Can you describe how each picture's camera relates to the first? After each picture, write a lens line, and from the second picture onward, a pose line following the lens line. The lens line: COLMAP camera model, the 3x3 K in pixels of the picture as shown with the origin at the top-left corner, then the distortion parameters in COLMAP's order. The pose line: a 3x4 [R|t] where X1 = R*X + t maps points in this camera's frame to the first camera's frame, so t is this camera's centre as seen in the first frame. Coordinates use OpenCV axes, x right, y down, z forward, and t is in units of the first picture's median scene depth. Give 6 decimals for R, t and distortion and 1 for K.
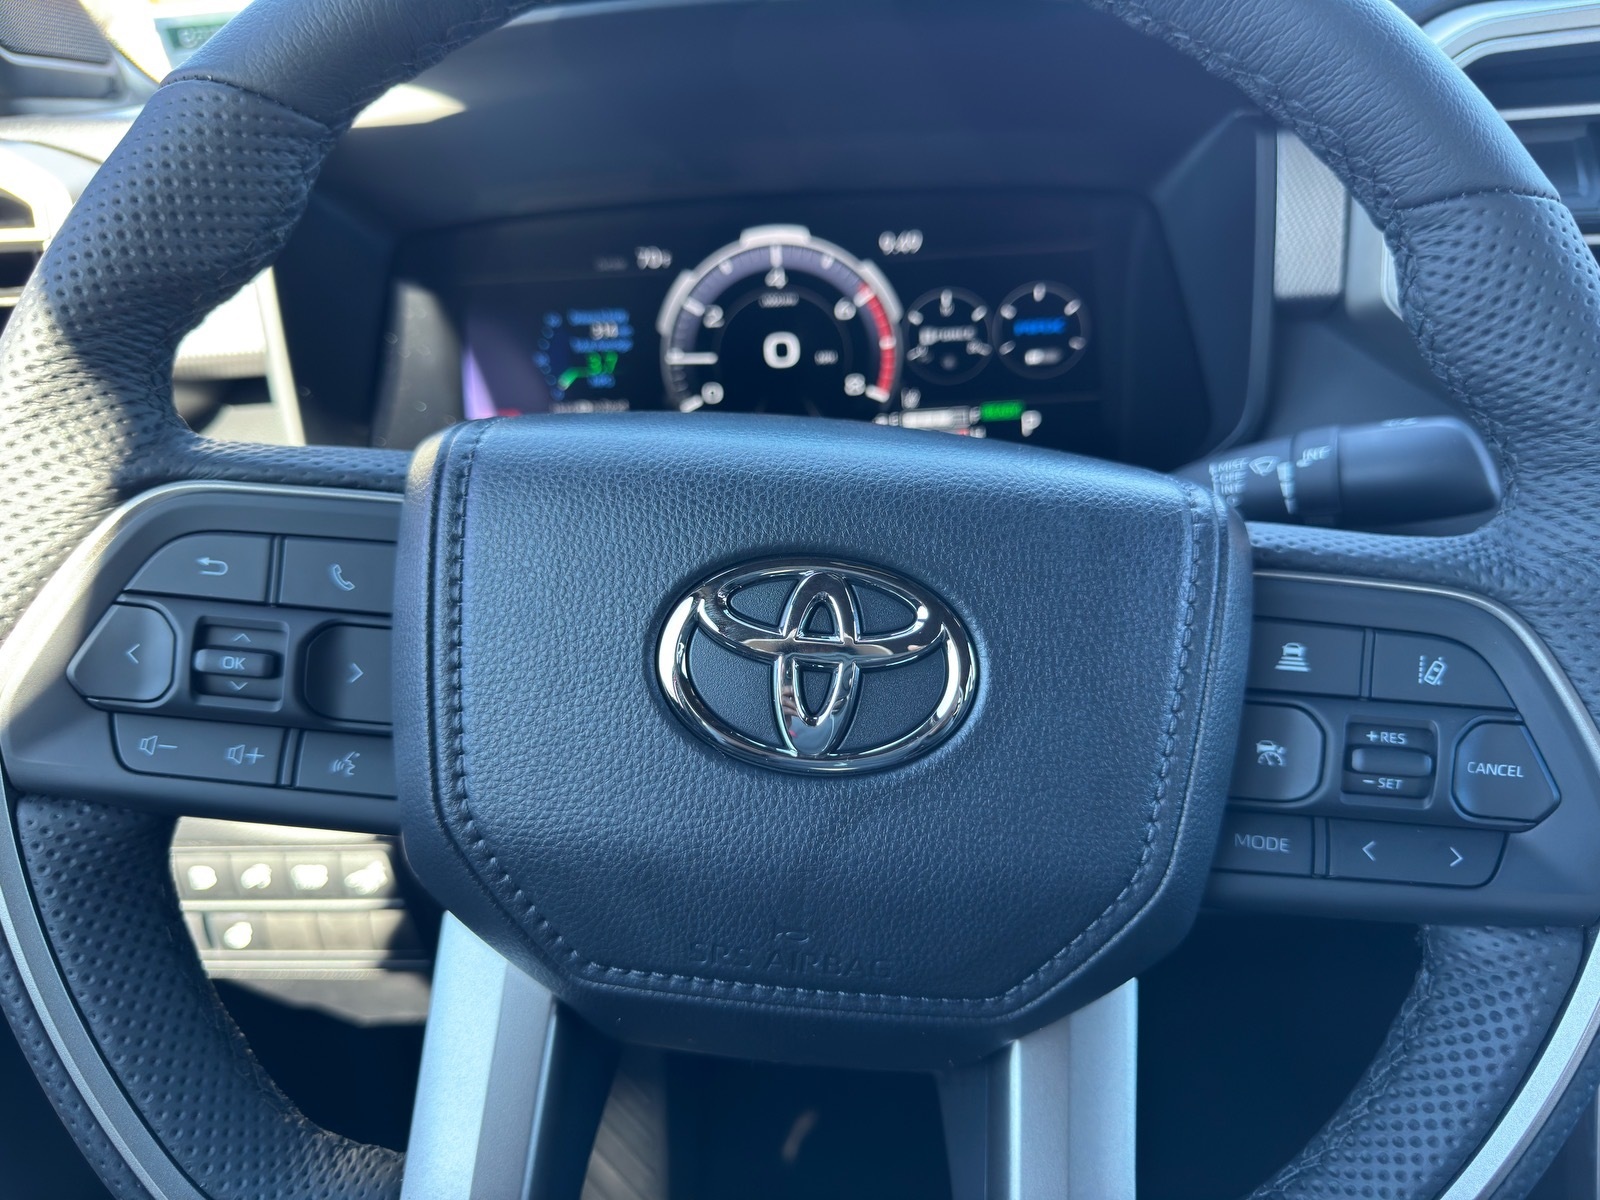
lens RADIAL K [[1208.8, 0, 795.2], [0, 1208.8, 598.7], [0, 0, 1]] dist [0.010763, -0.043557]
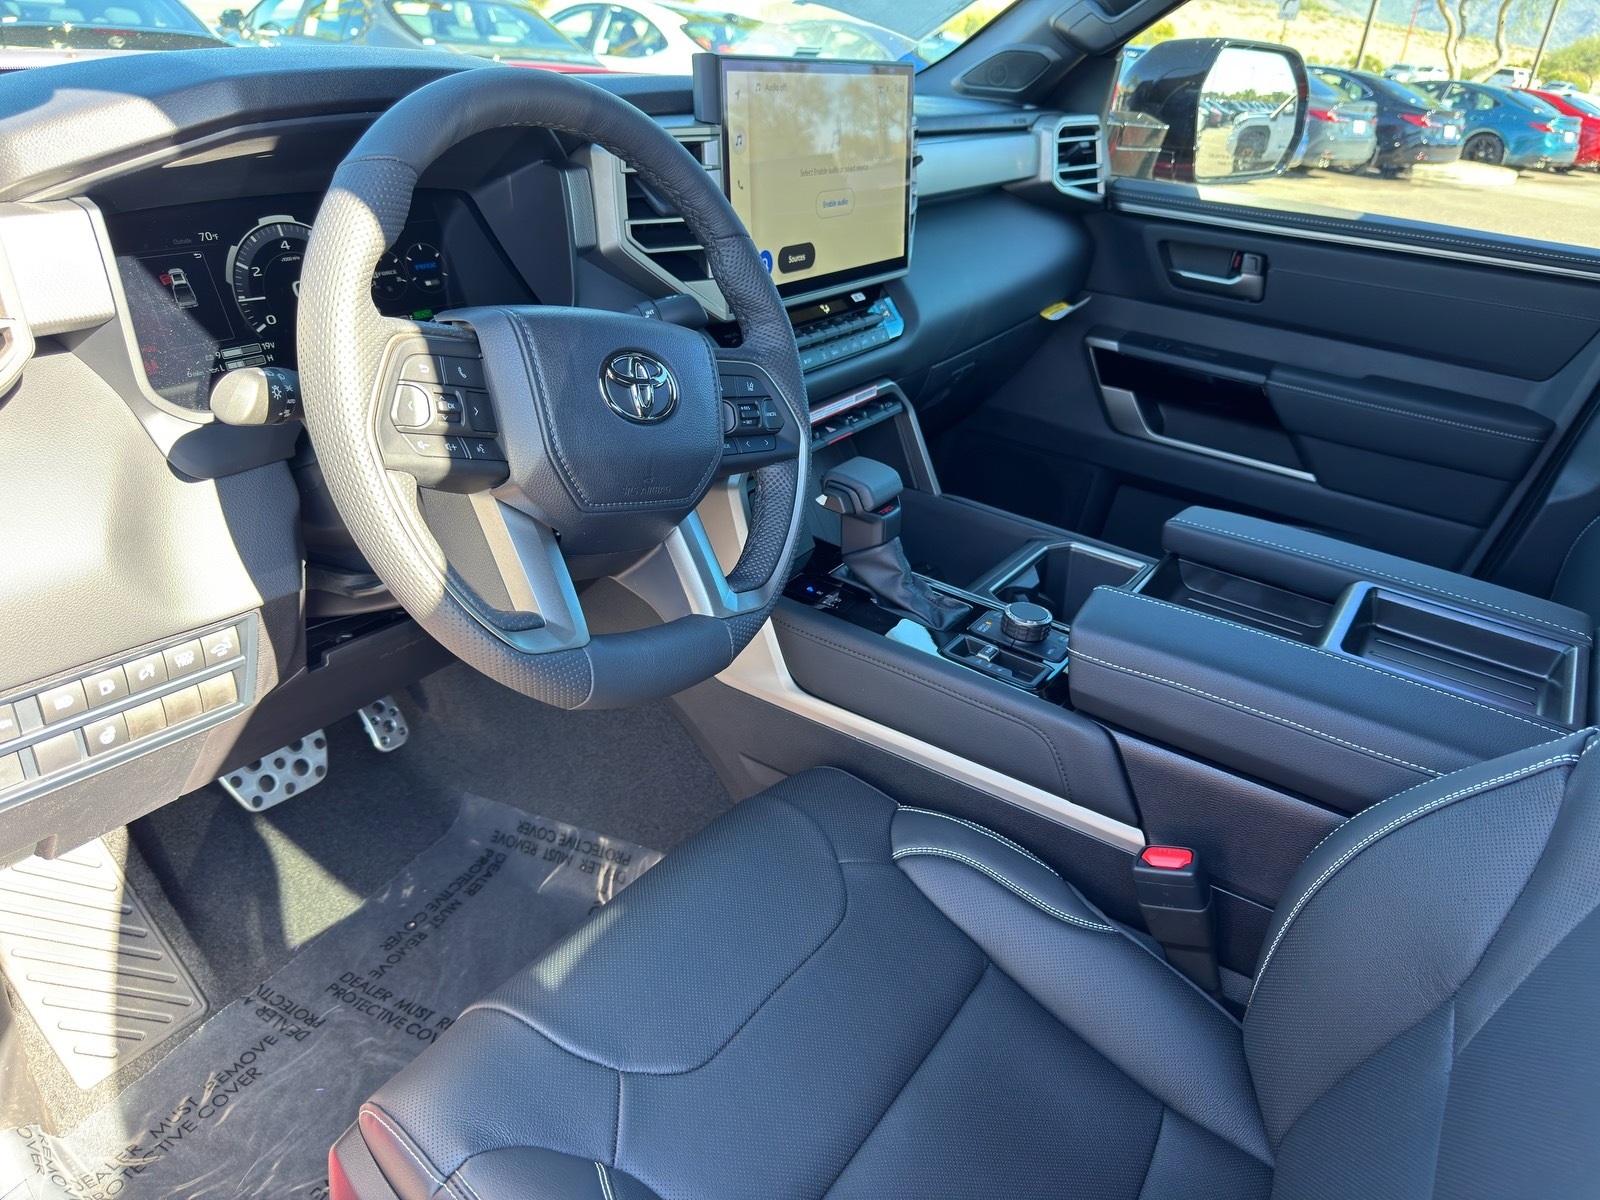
lens RADIAL K [[1155.9, 0, 800.0], [0, 1155.9, 600.0], [0, 0, 1]] dist [0.065250, -0.107332]
pose [[0.567123, -0.281247, 0.774126, -1.931951], [0.223620, 0.957166, 0.183923, 0.111497], [-0.792695, 0.068803, 0.605723, -0.912834]]
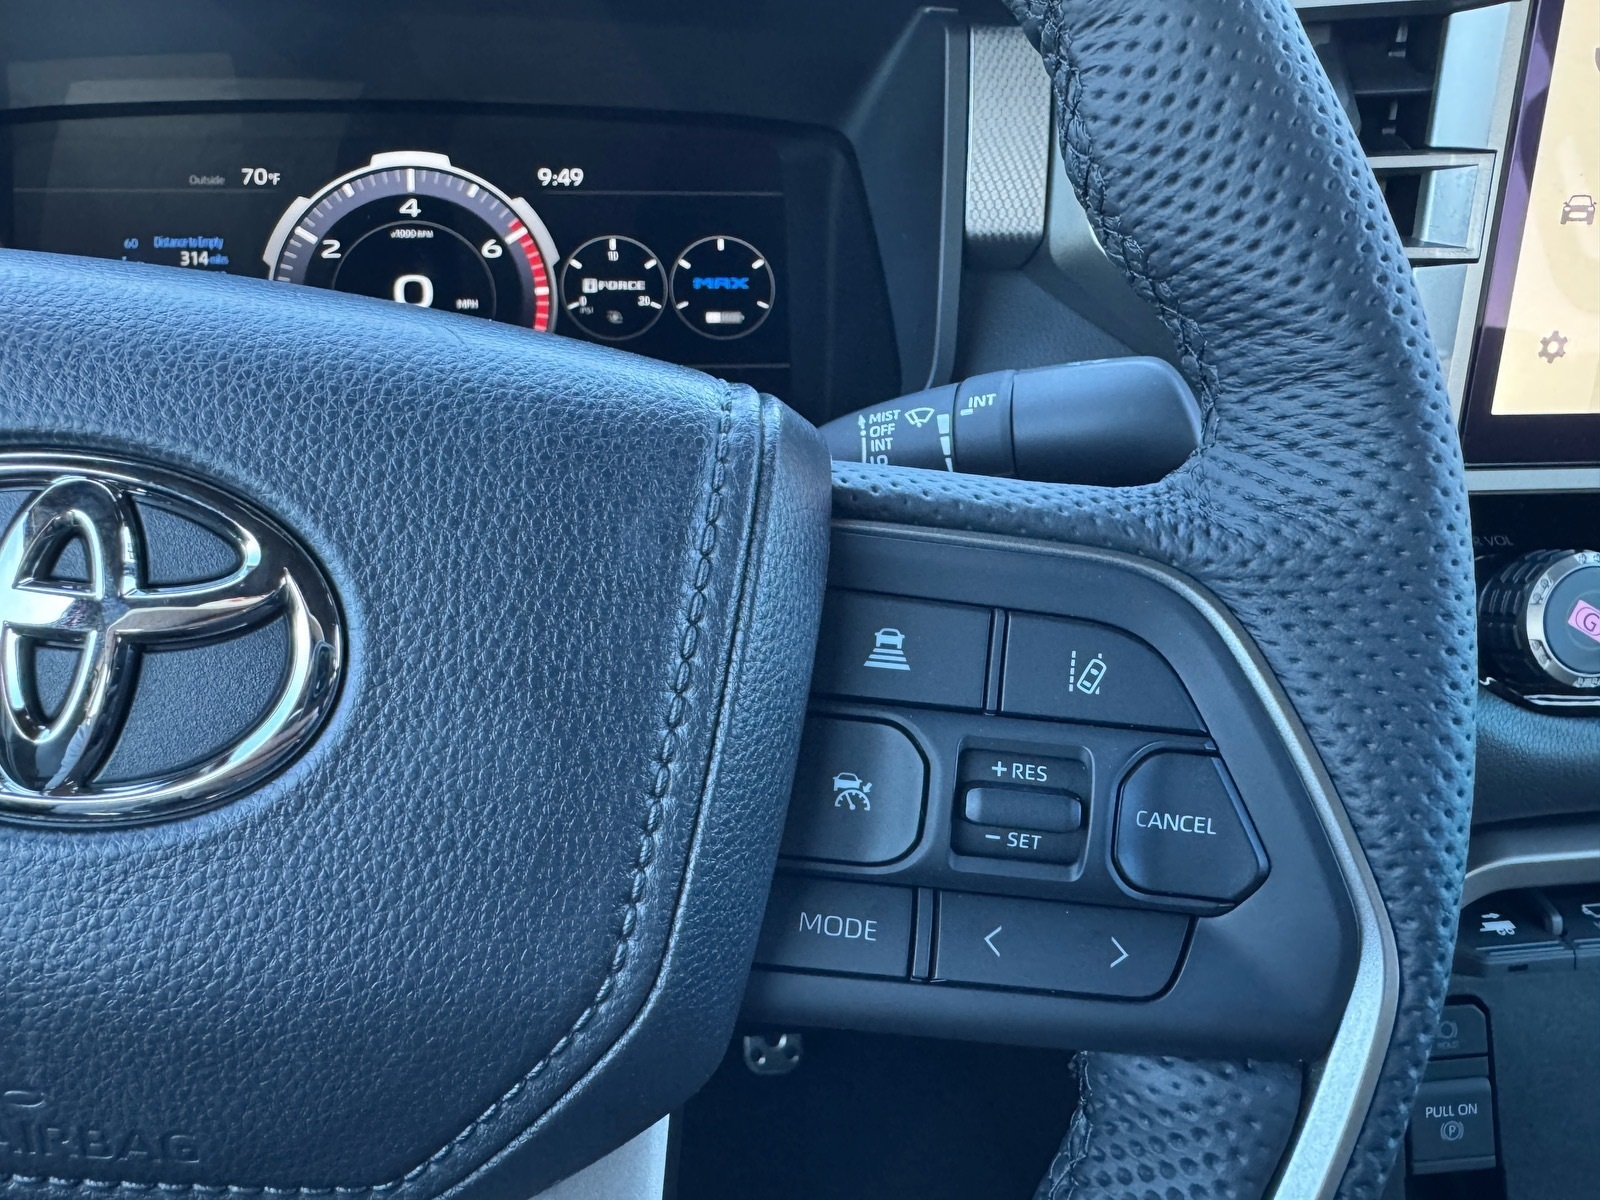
lens RADIAL K [[1162.0, 0, 717.8], [0, 1162.0, 591.1], [0, 0, 1]] dist [0.006297, -0.002872]
pose [[0.995570, 0.028974, 0.089449, 0.264407], [-0.026257, 0.999162, -0.031414, 0.039984], [-0.090285, 0.028926, 0.995496, 0.374185]]
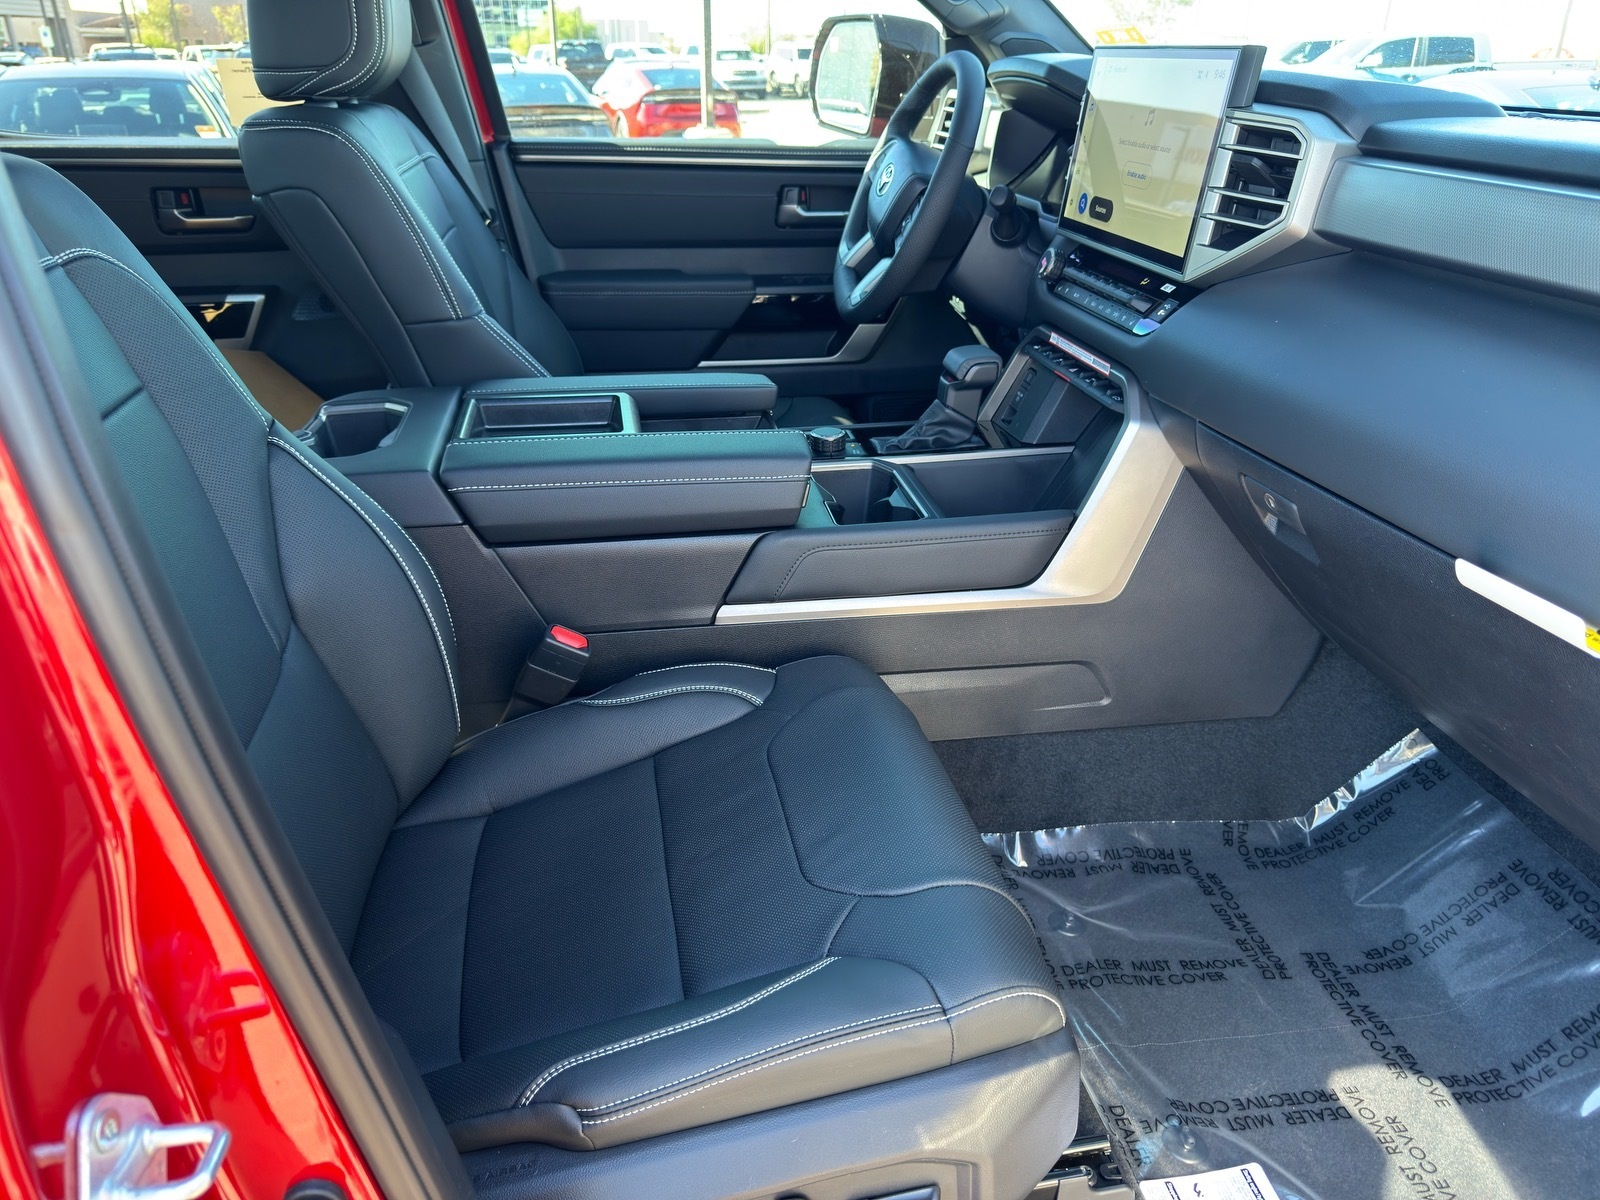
lens RADIAL K [[1155.9, 0, 800.0], [0, 1155.9, 600.0], [0, 0, 1]] dist [0.065250, -0.107332]
pose [[0.131844, 0.469141, -0.873226, 6.402442], [-0.429300, 0.821042, 0.376287, -0.237458], [0.893487, 0.325265, 0.309652, -0.663943]]
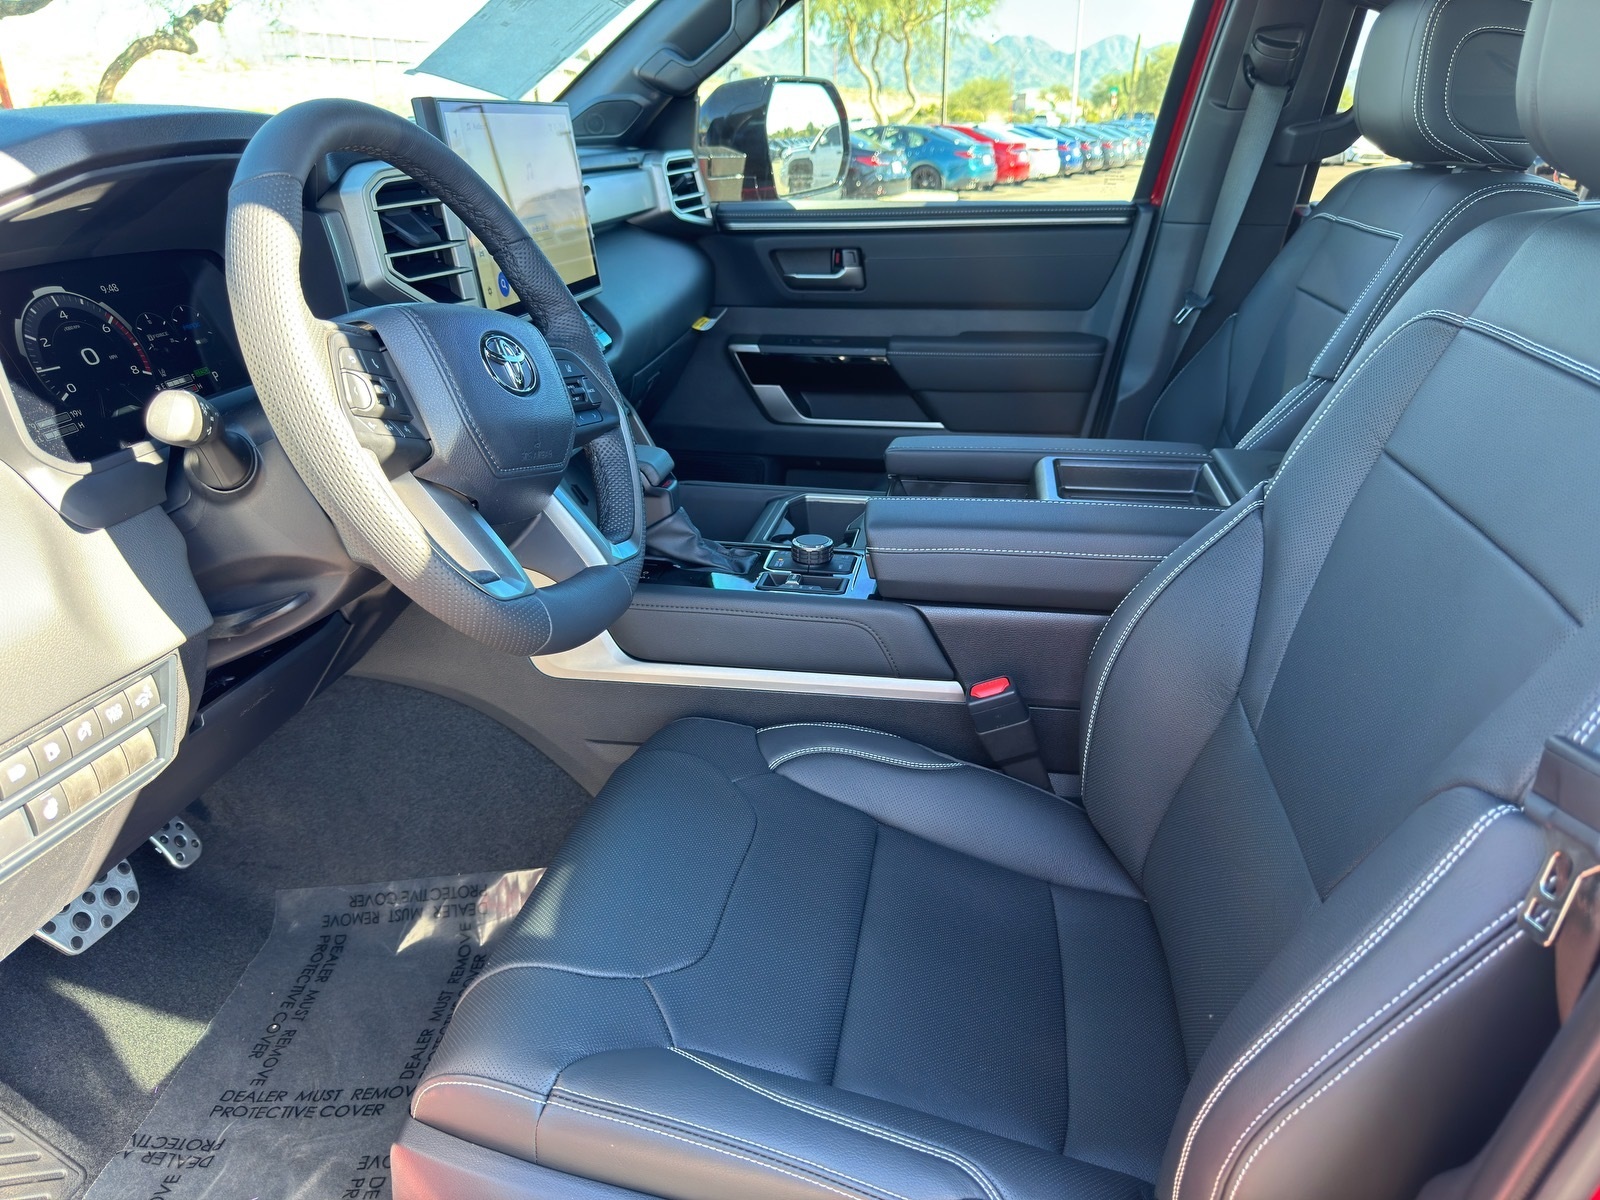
lens RADIAL K [[1160.2, 0, 804.5], [0, 1160.2, 590.3], [0, 0, 1]] dist [0.049288, -0.060196]
pose [[0.200096, -0.321411, 0.925558, -2.717789], [0.393816, 0.891377, 0.224402, 0.189546], [-0.897146, 0.319597, 0.304938, -0.447428]]
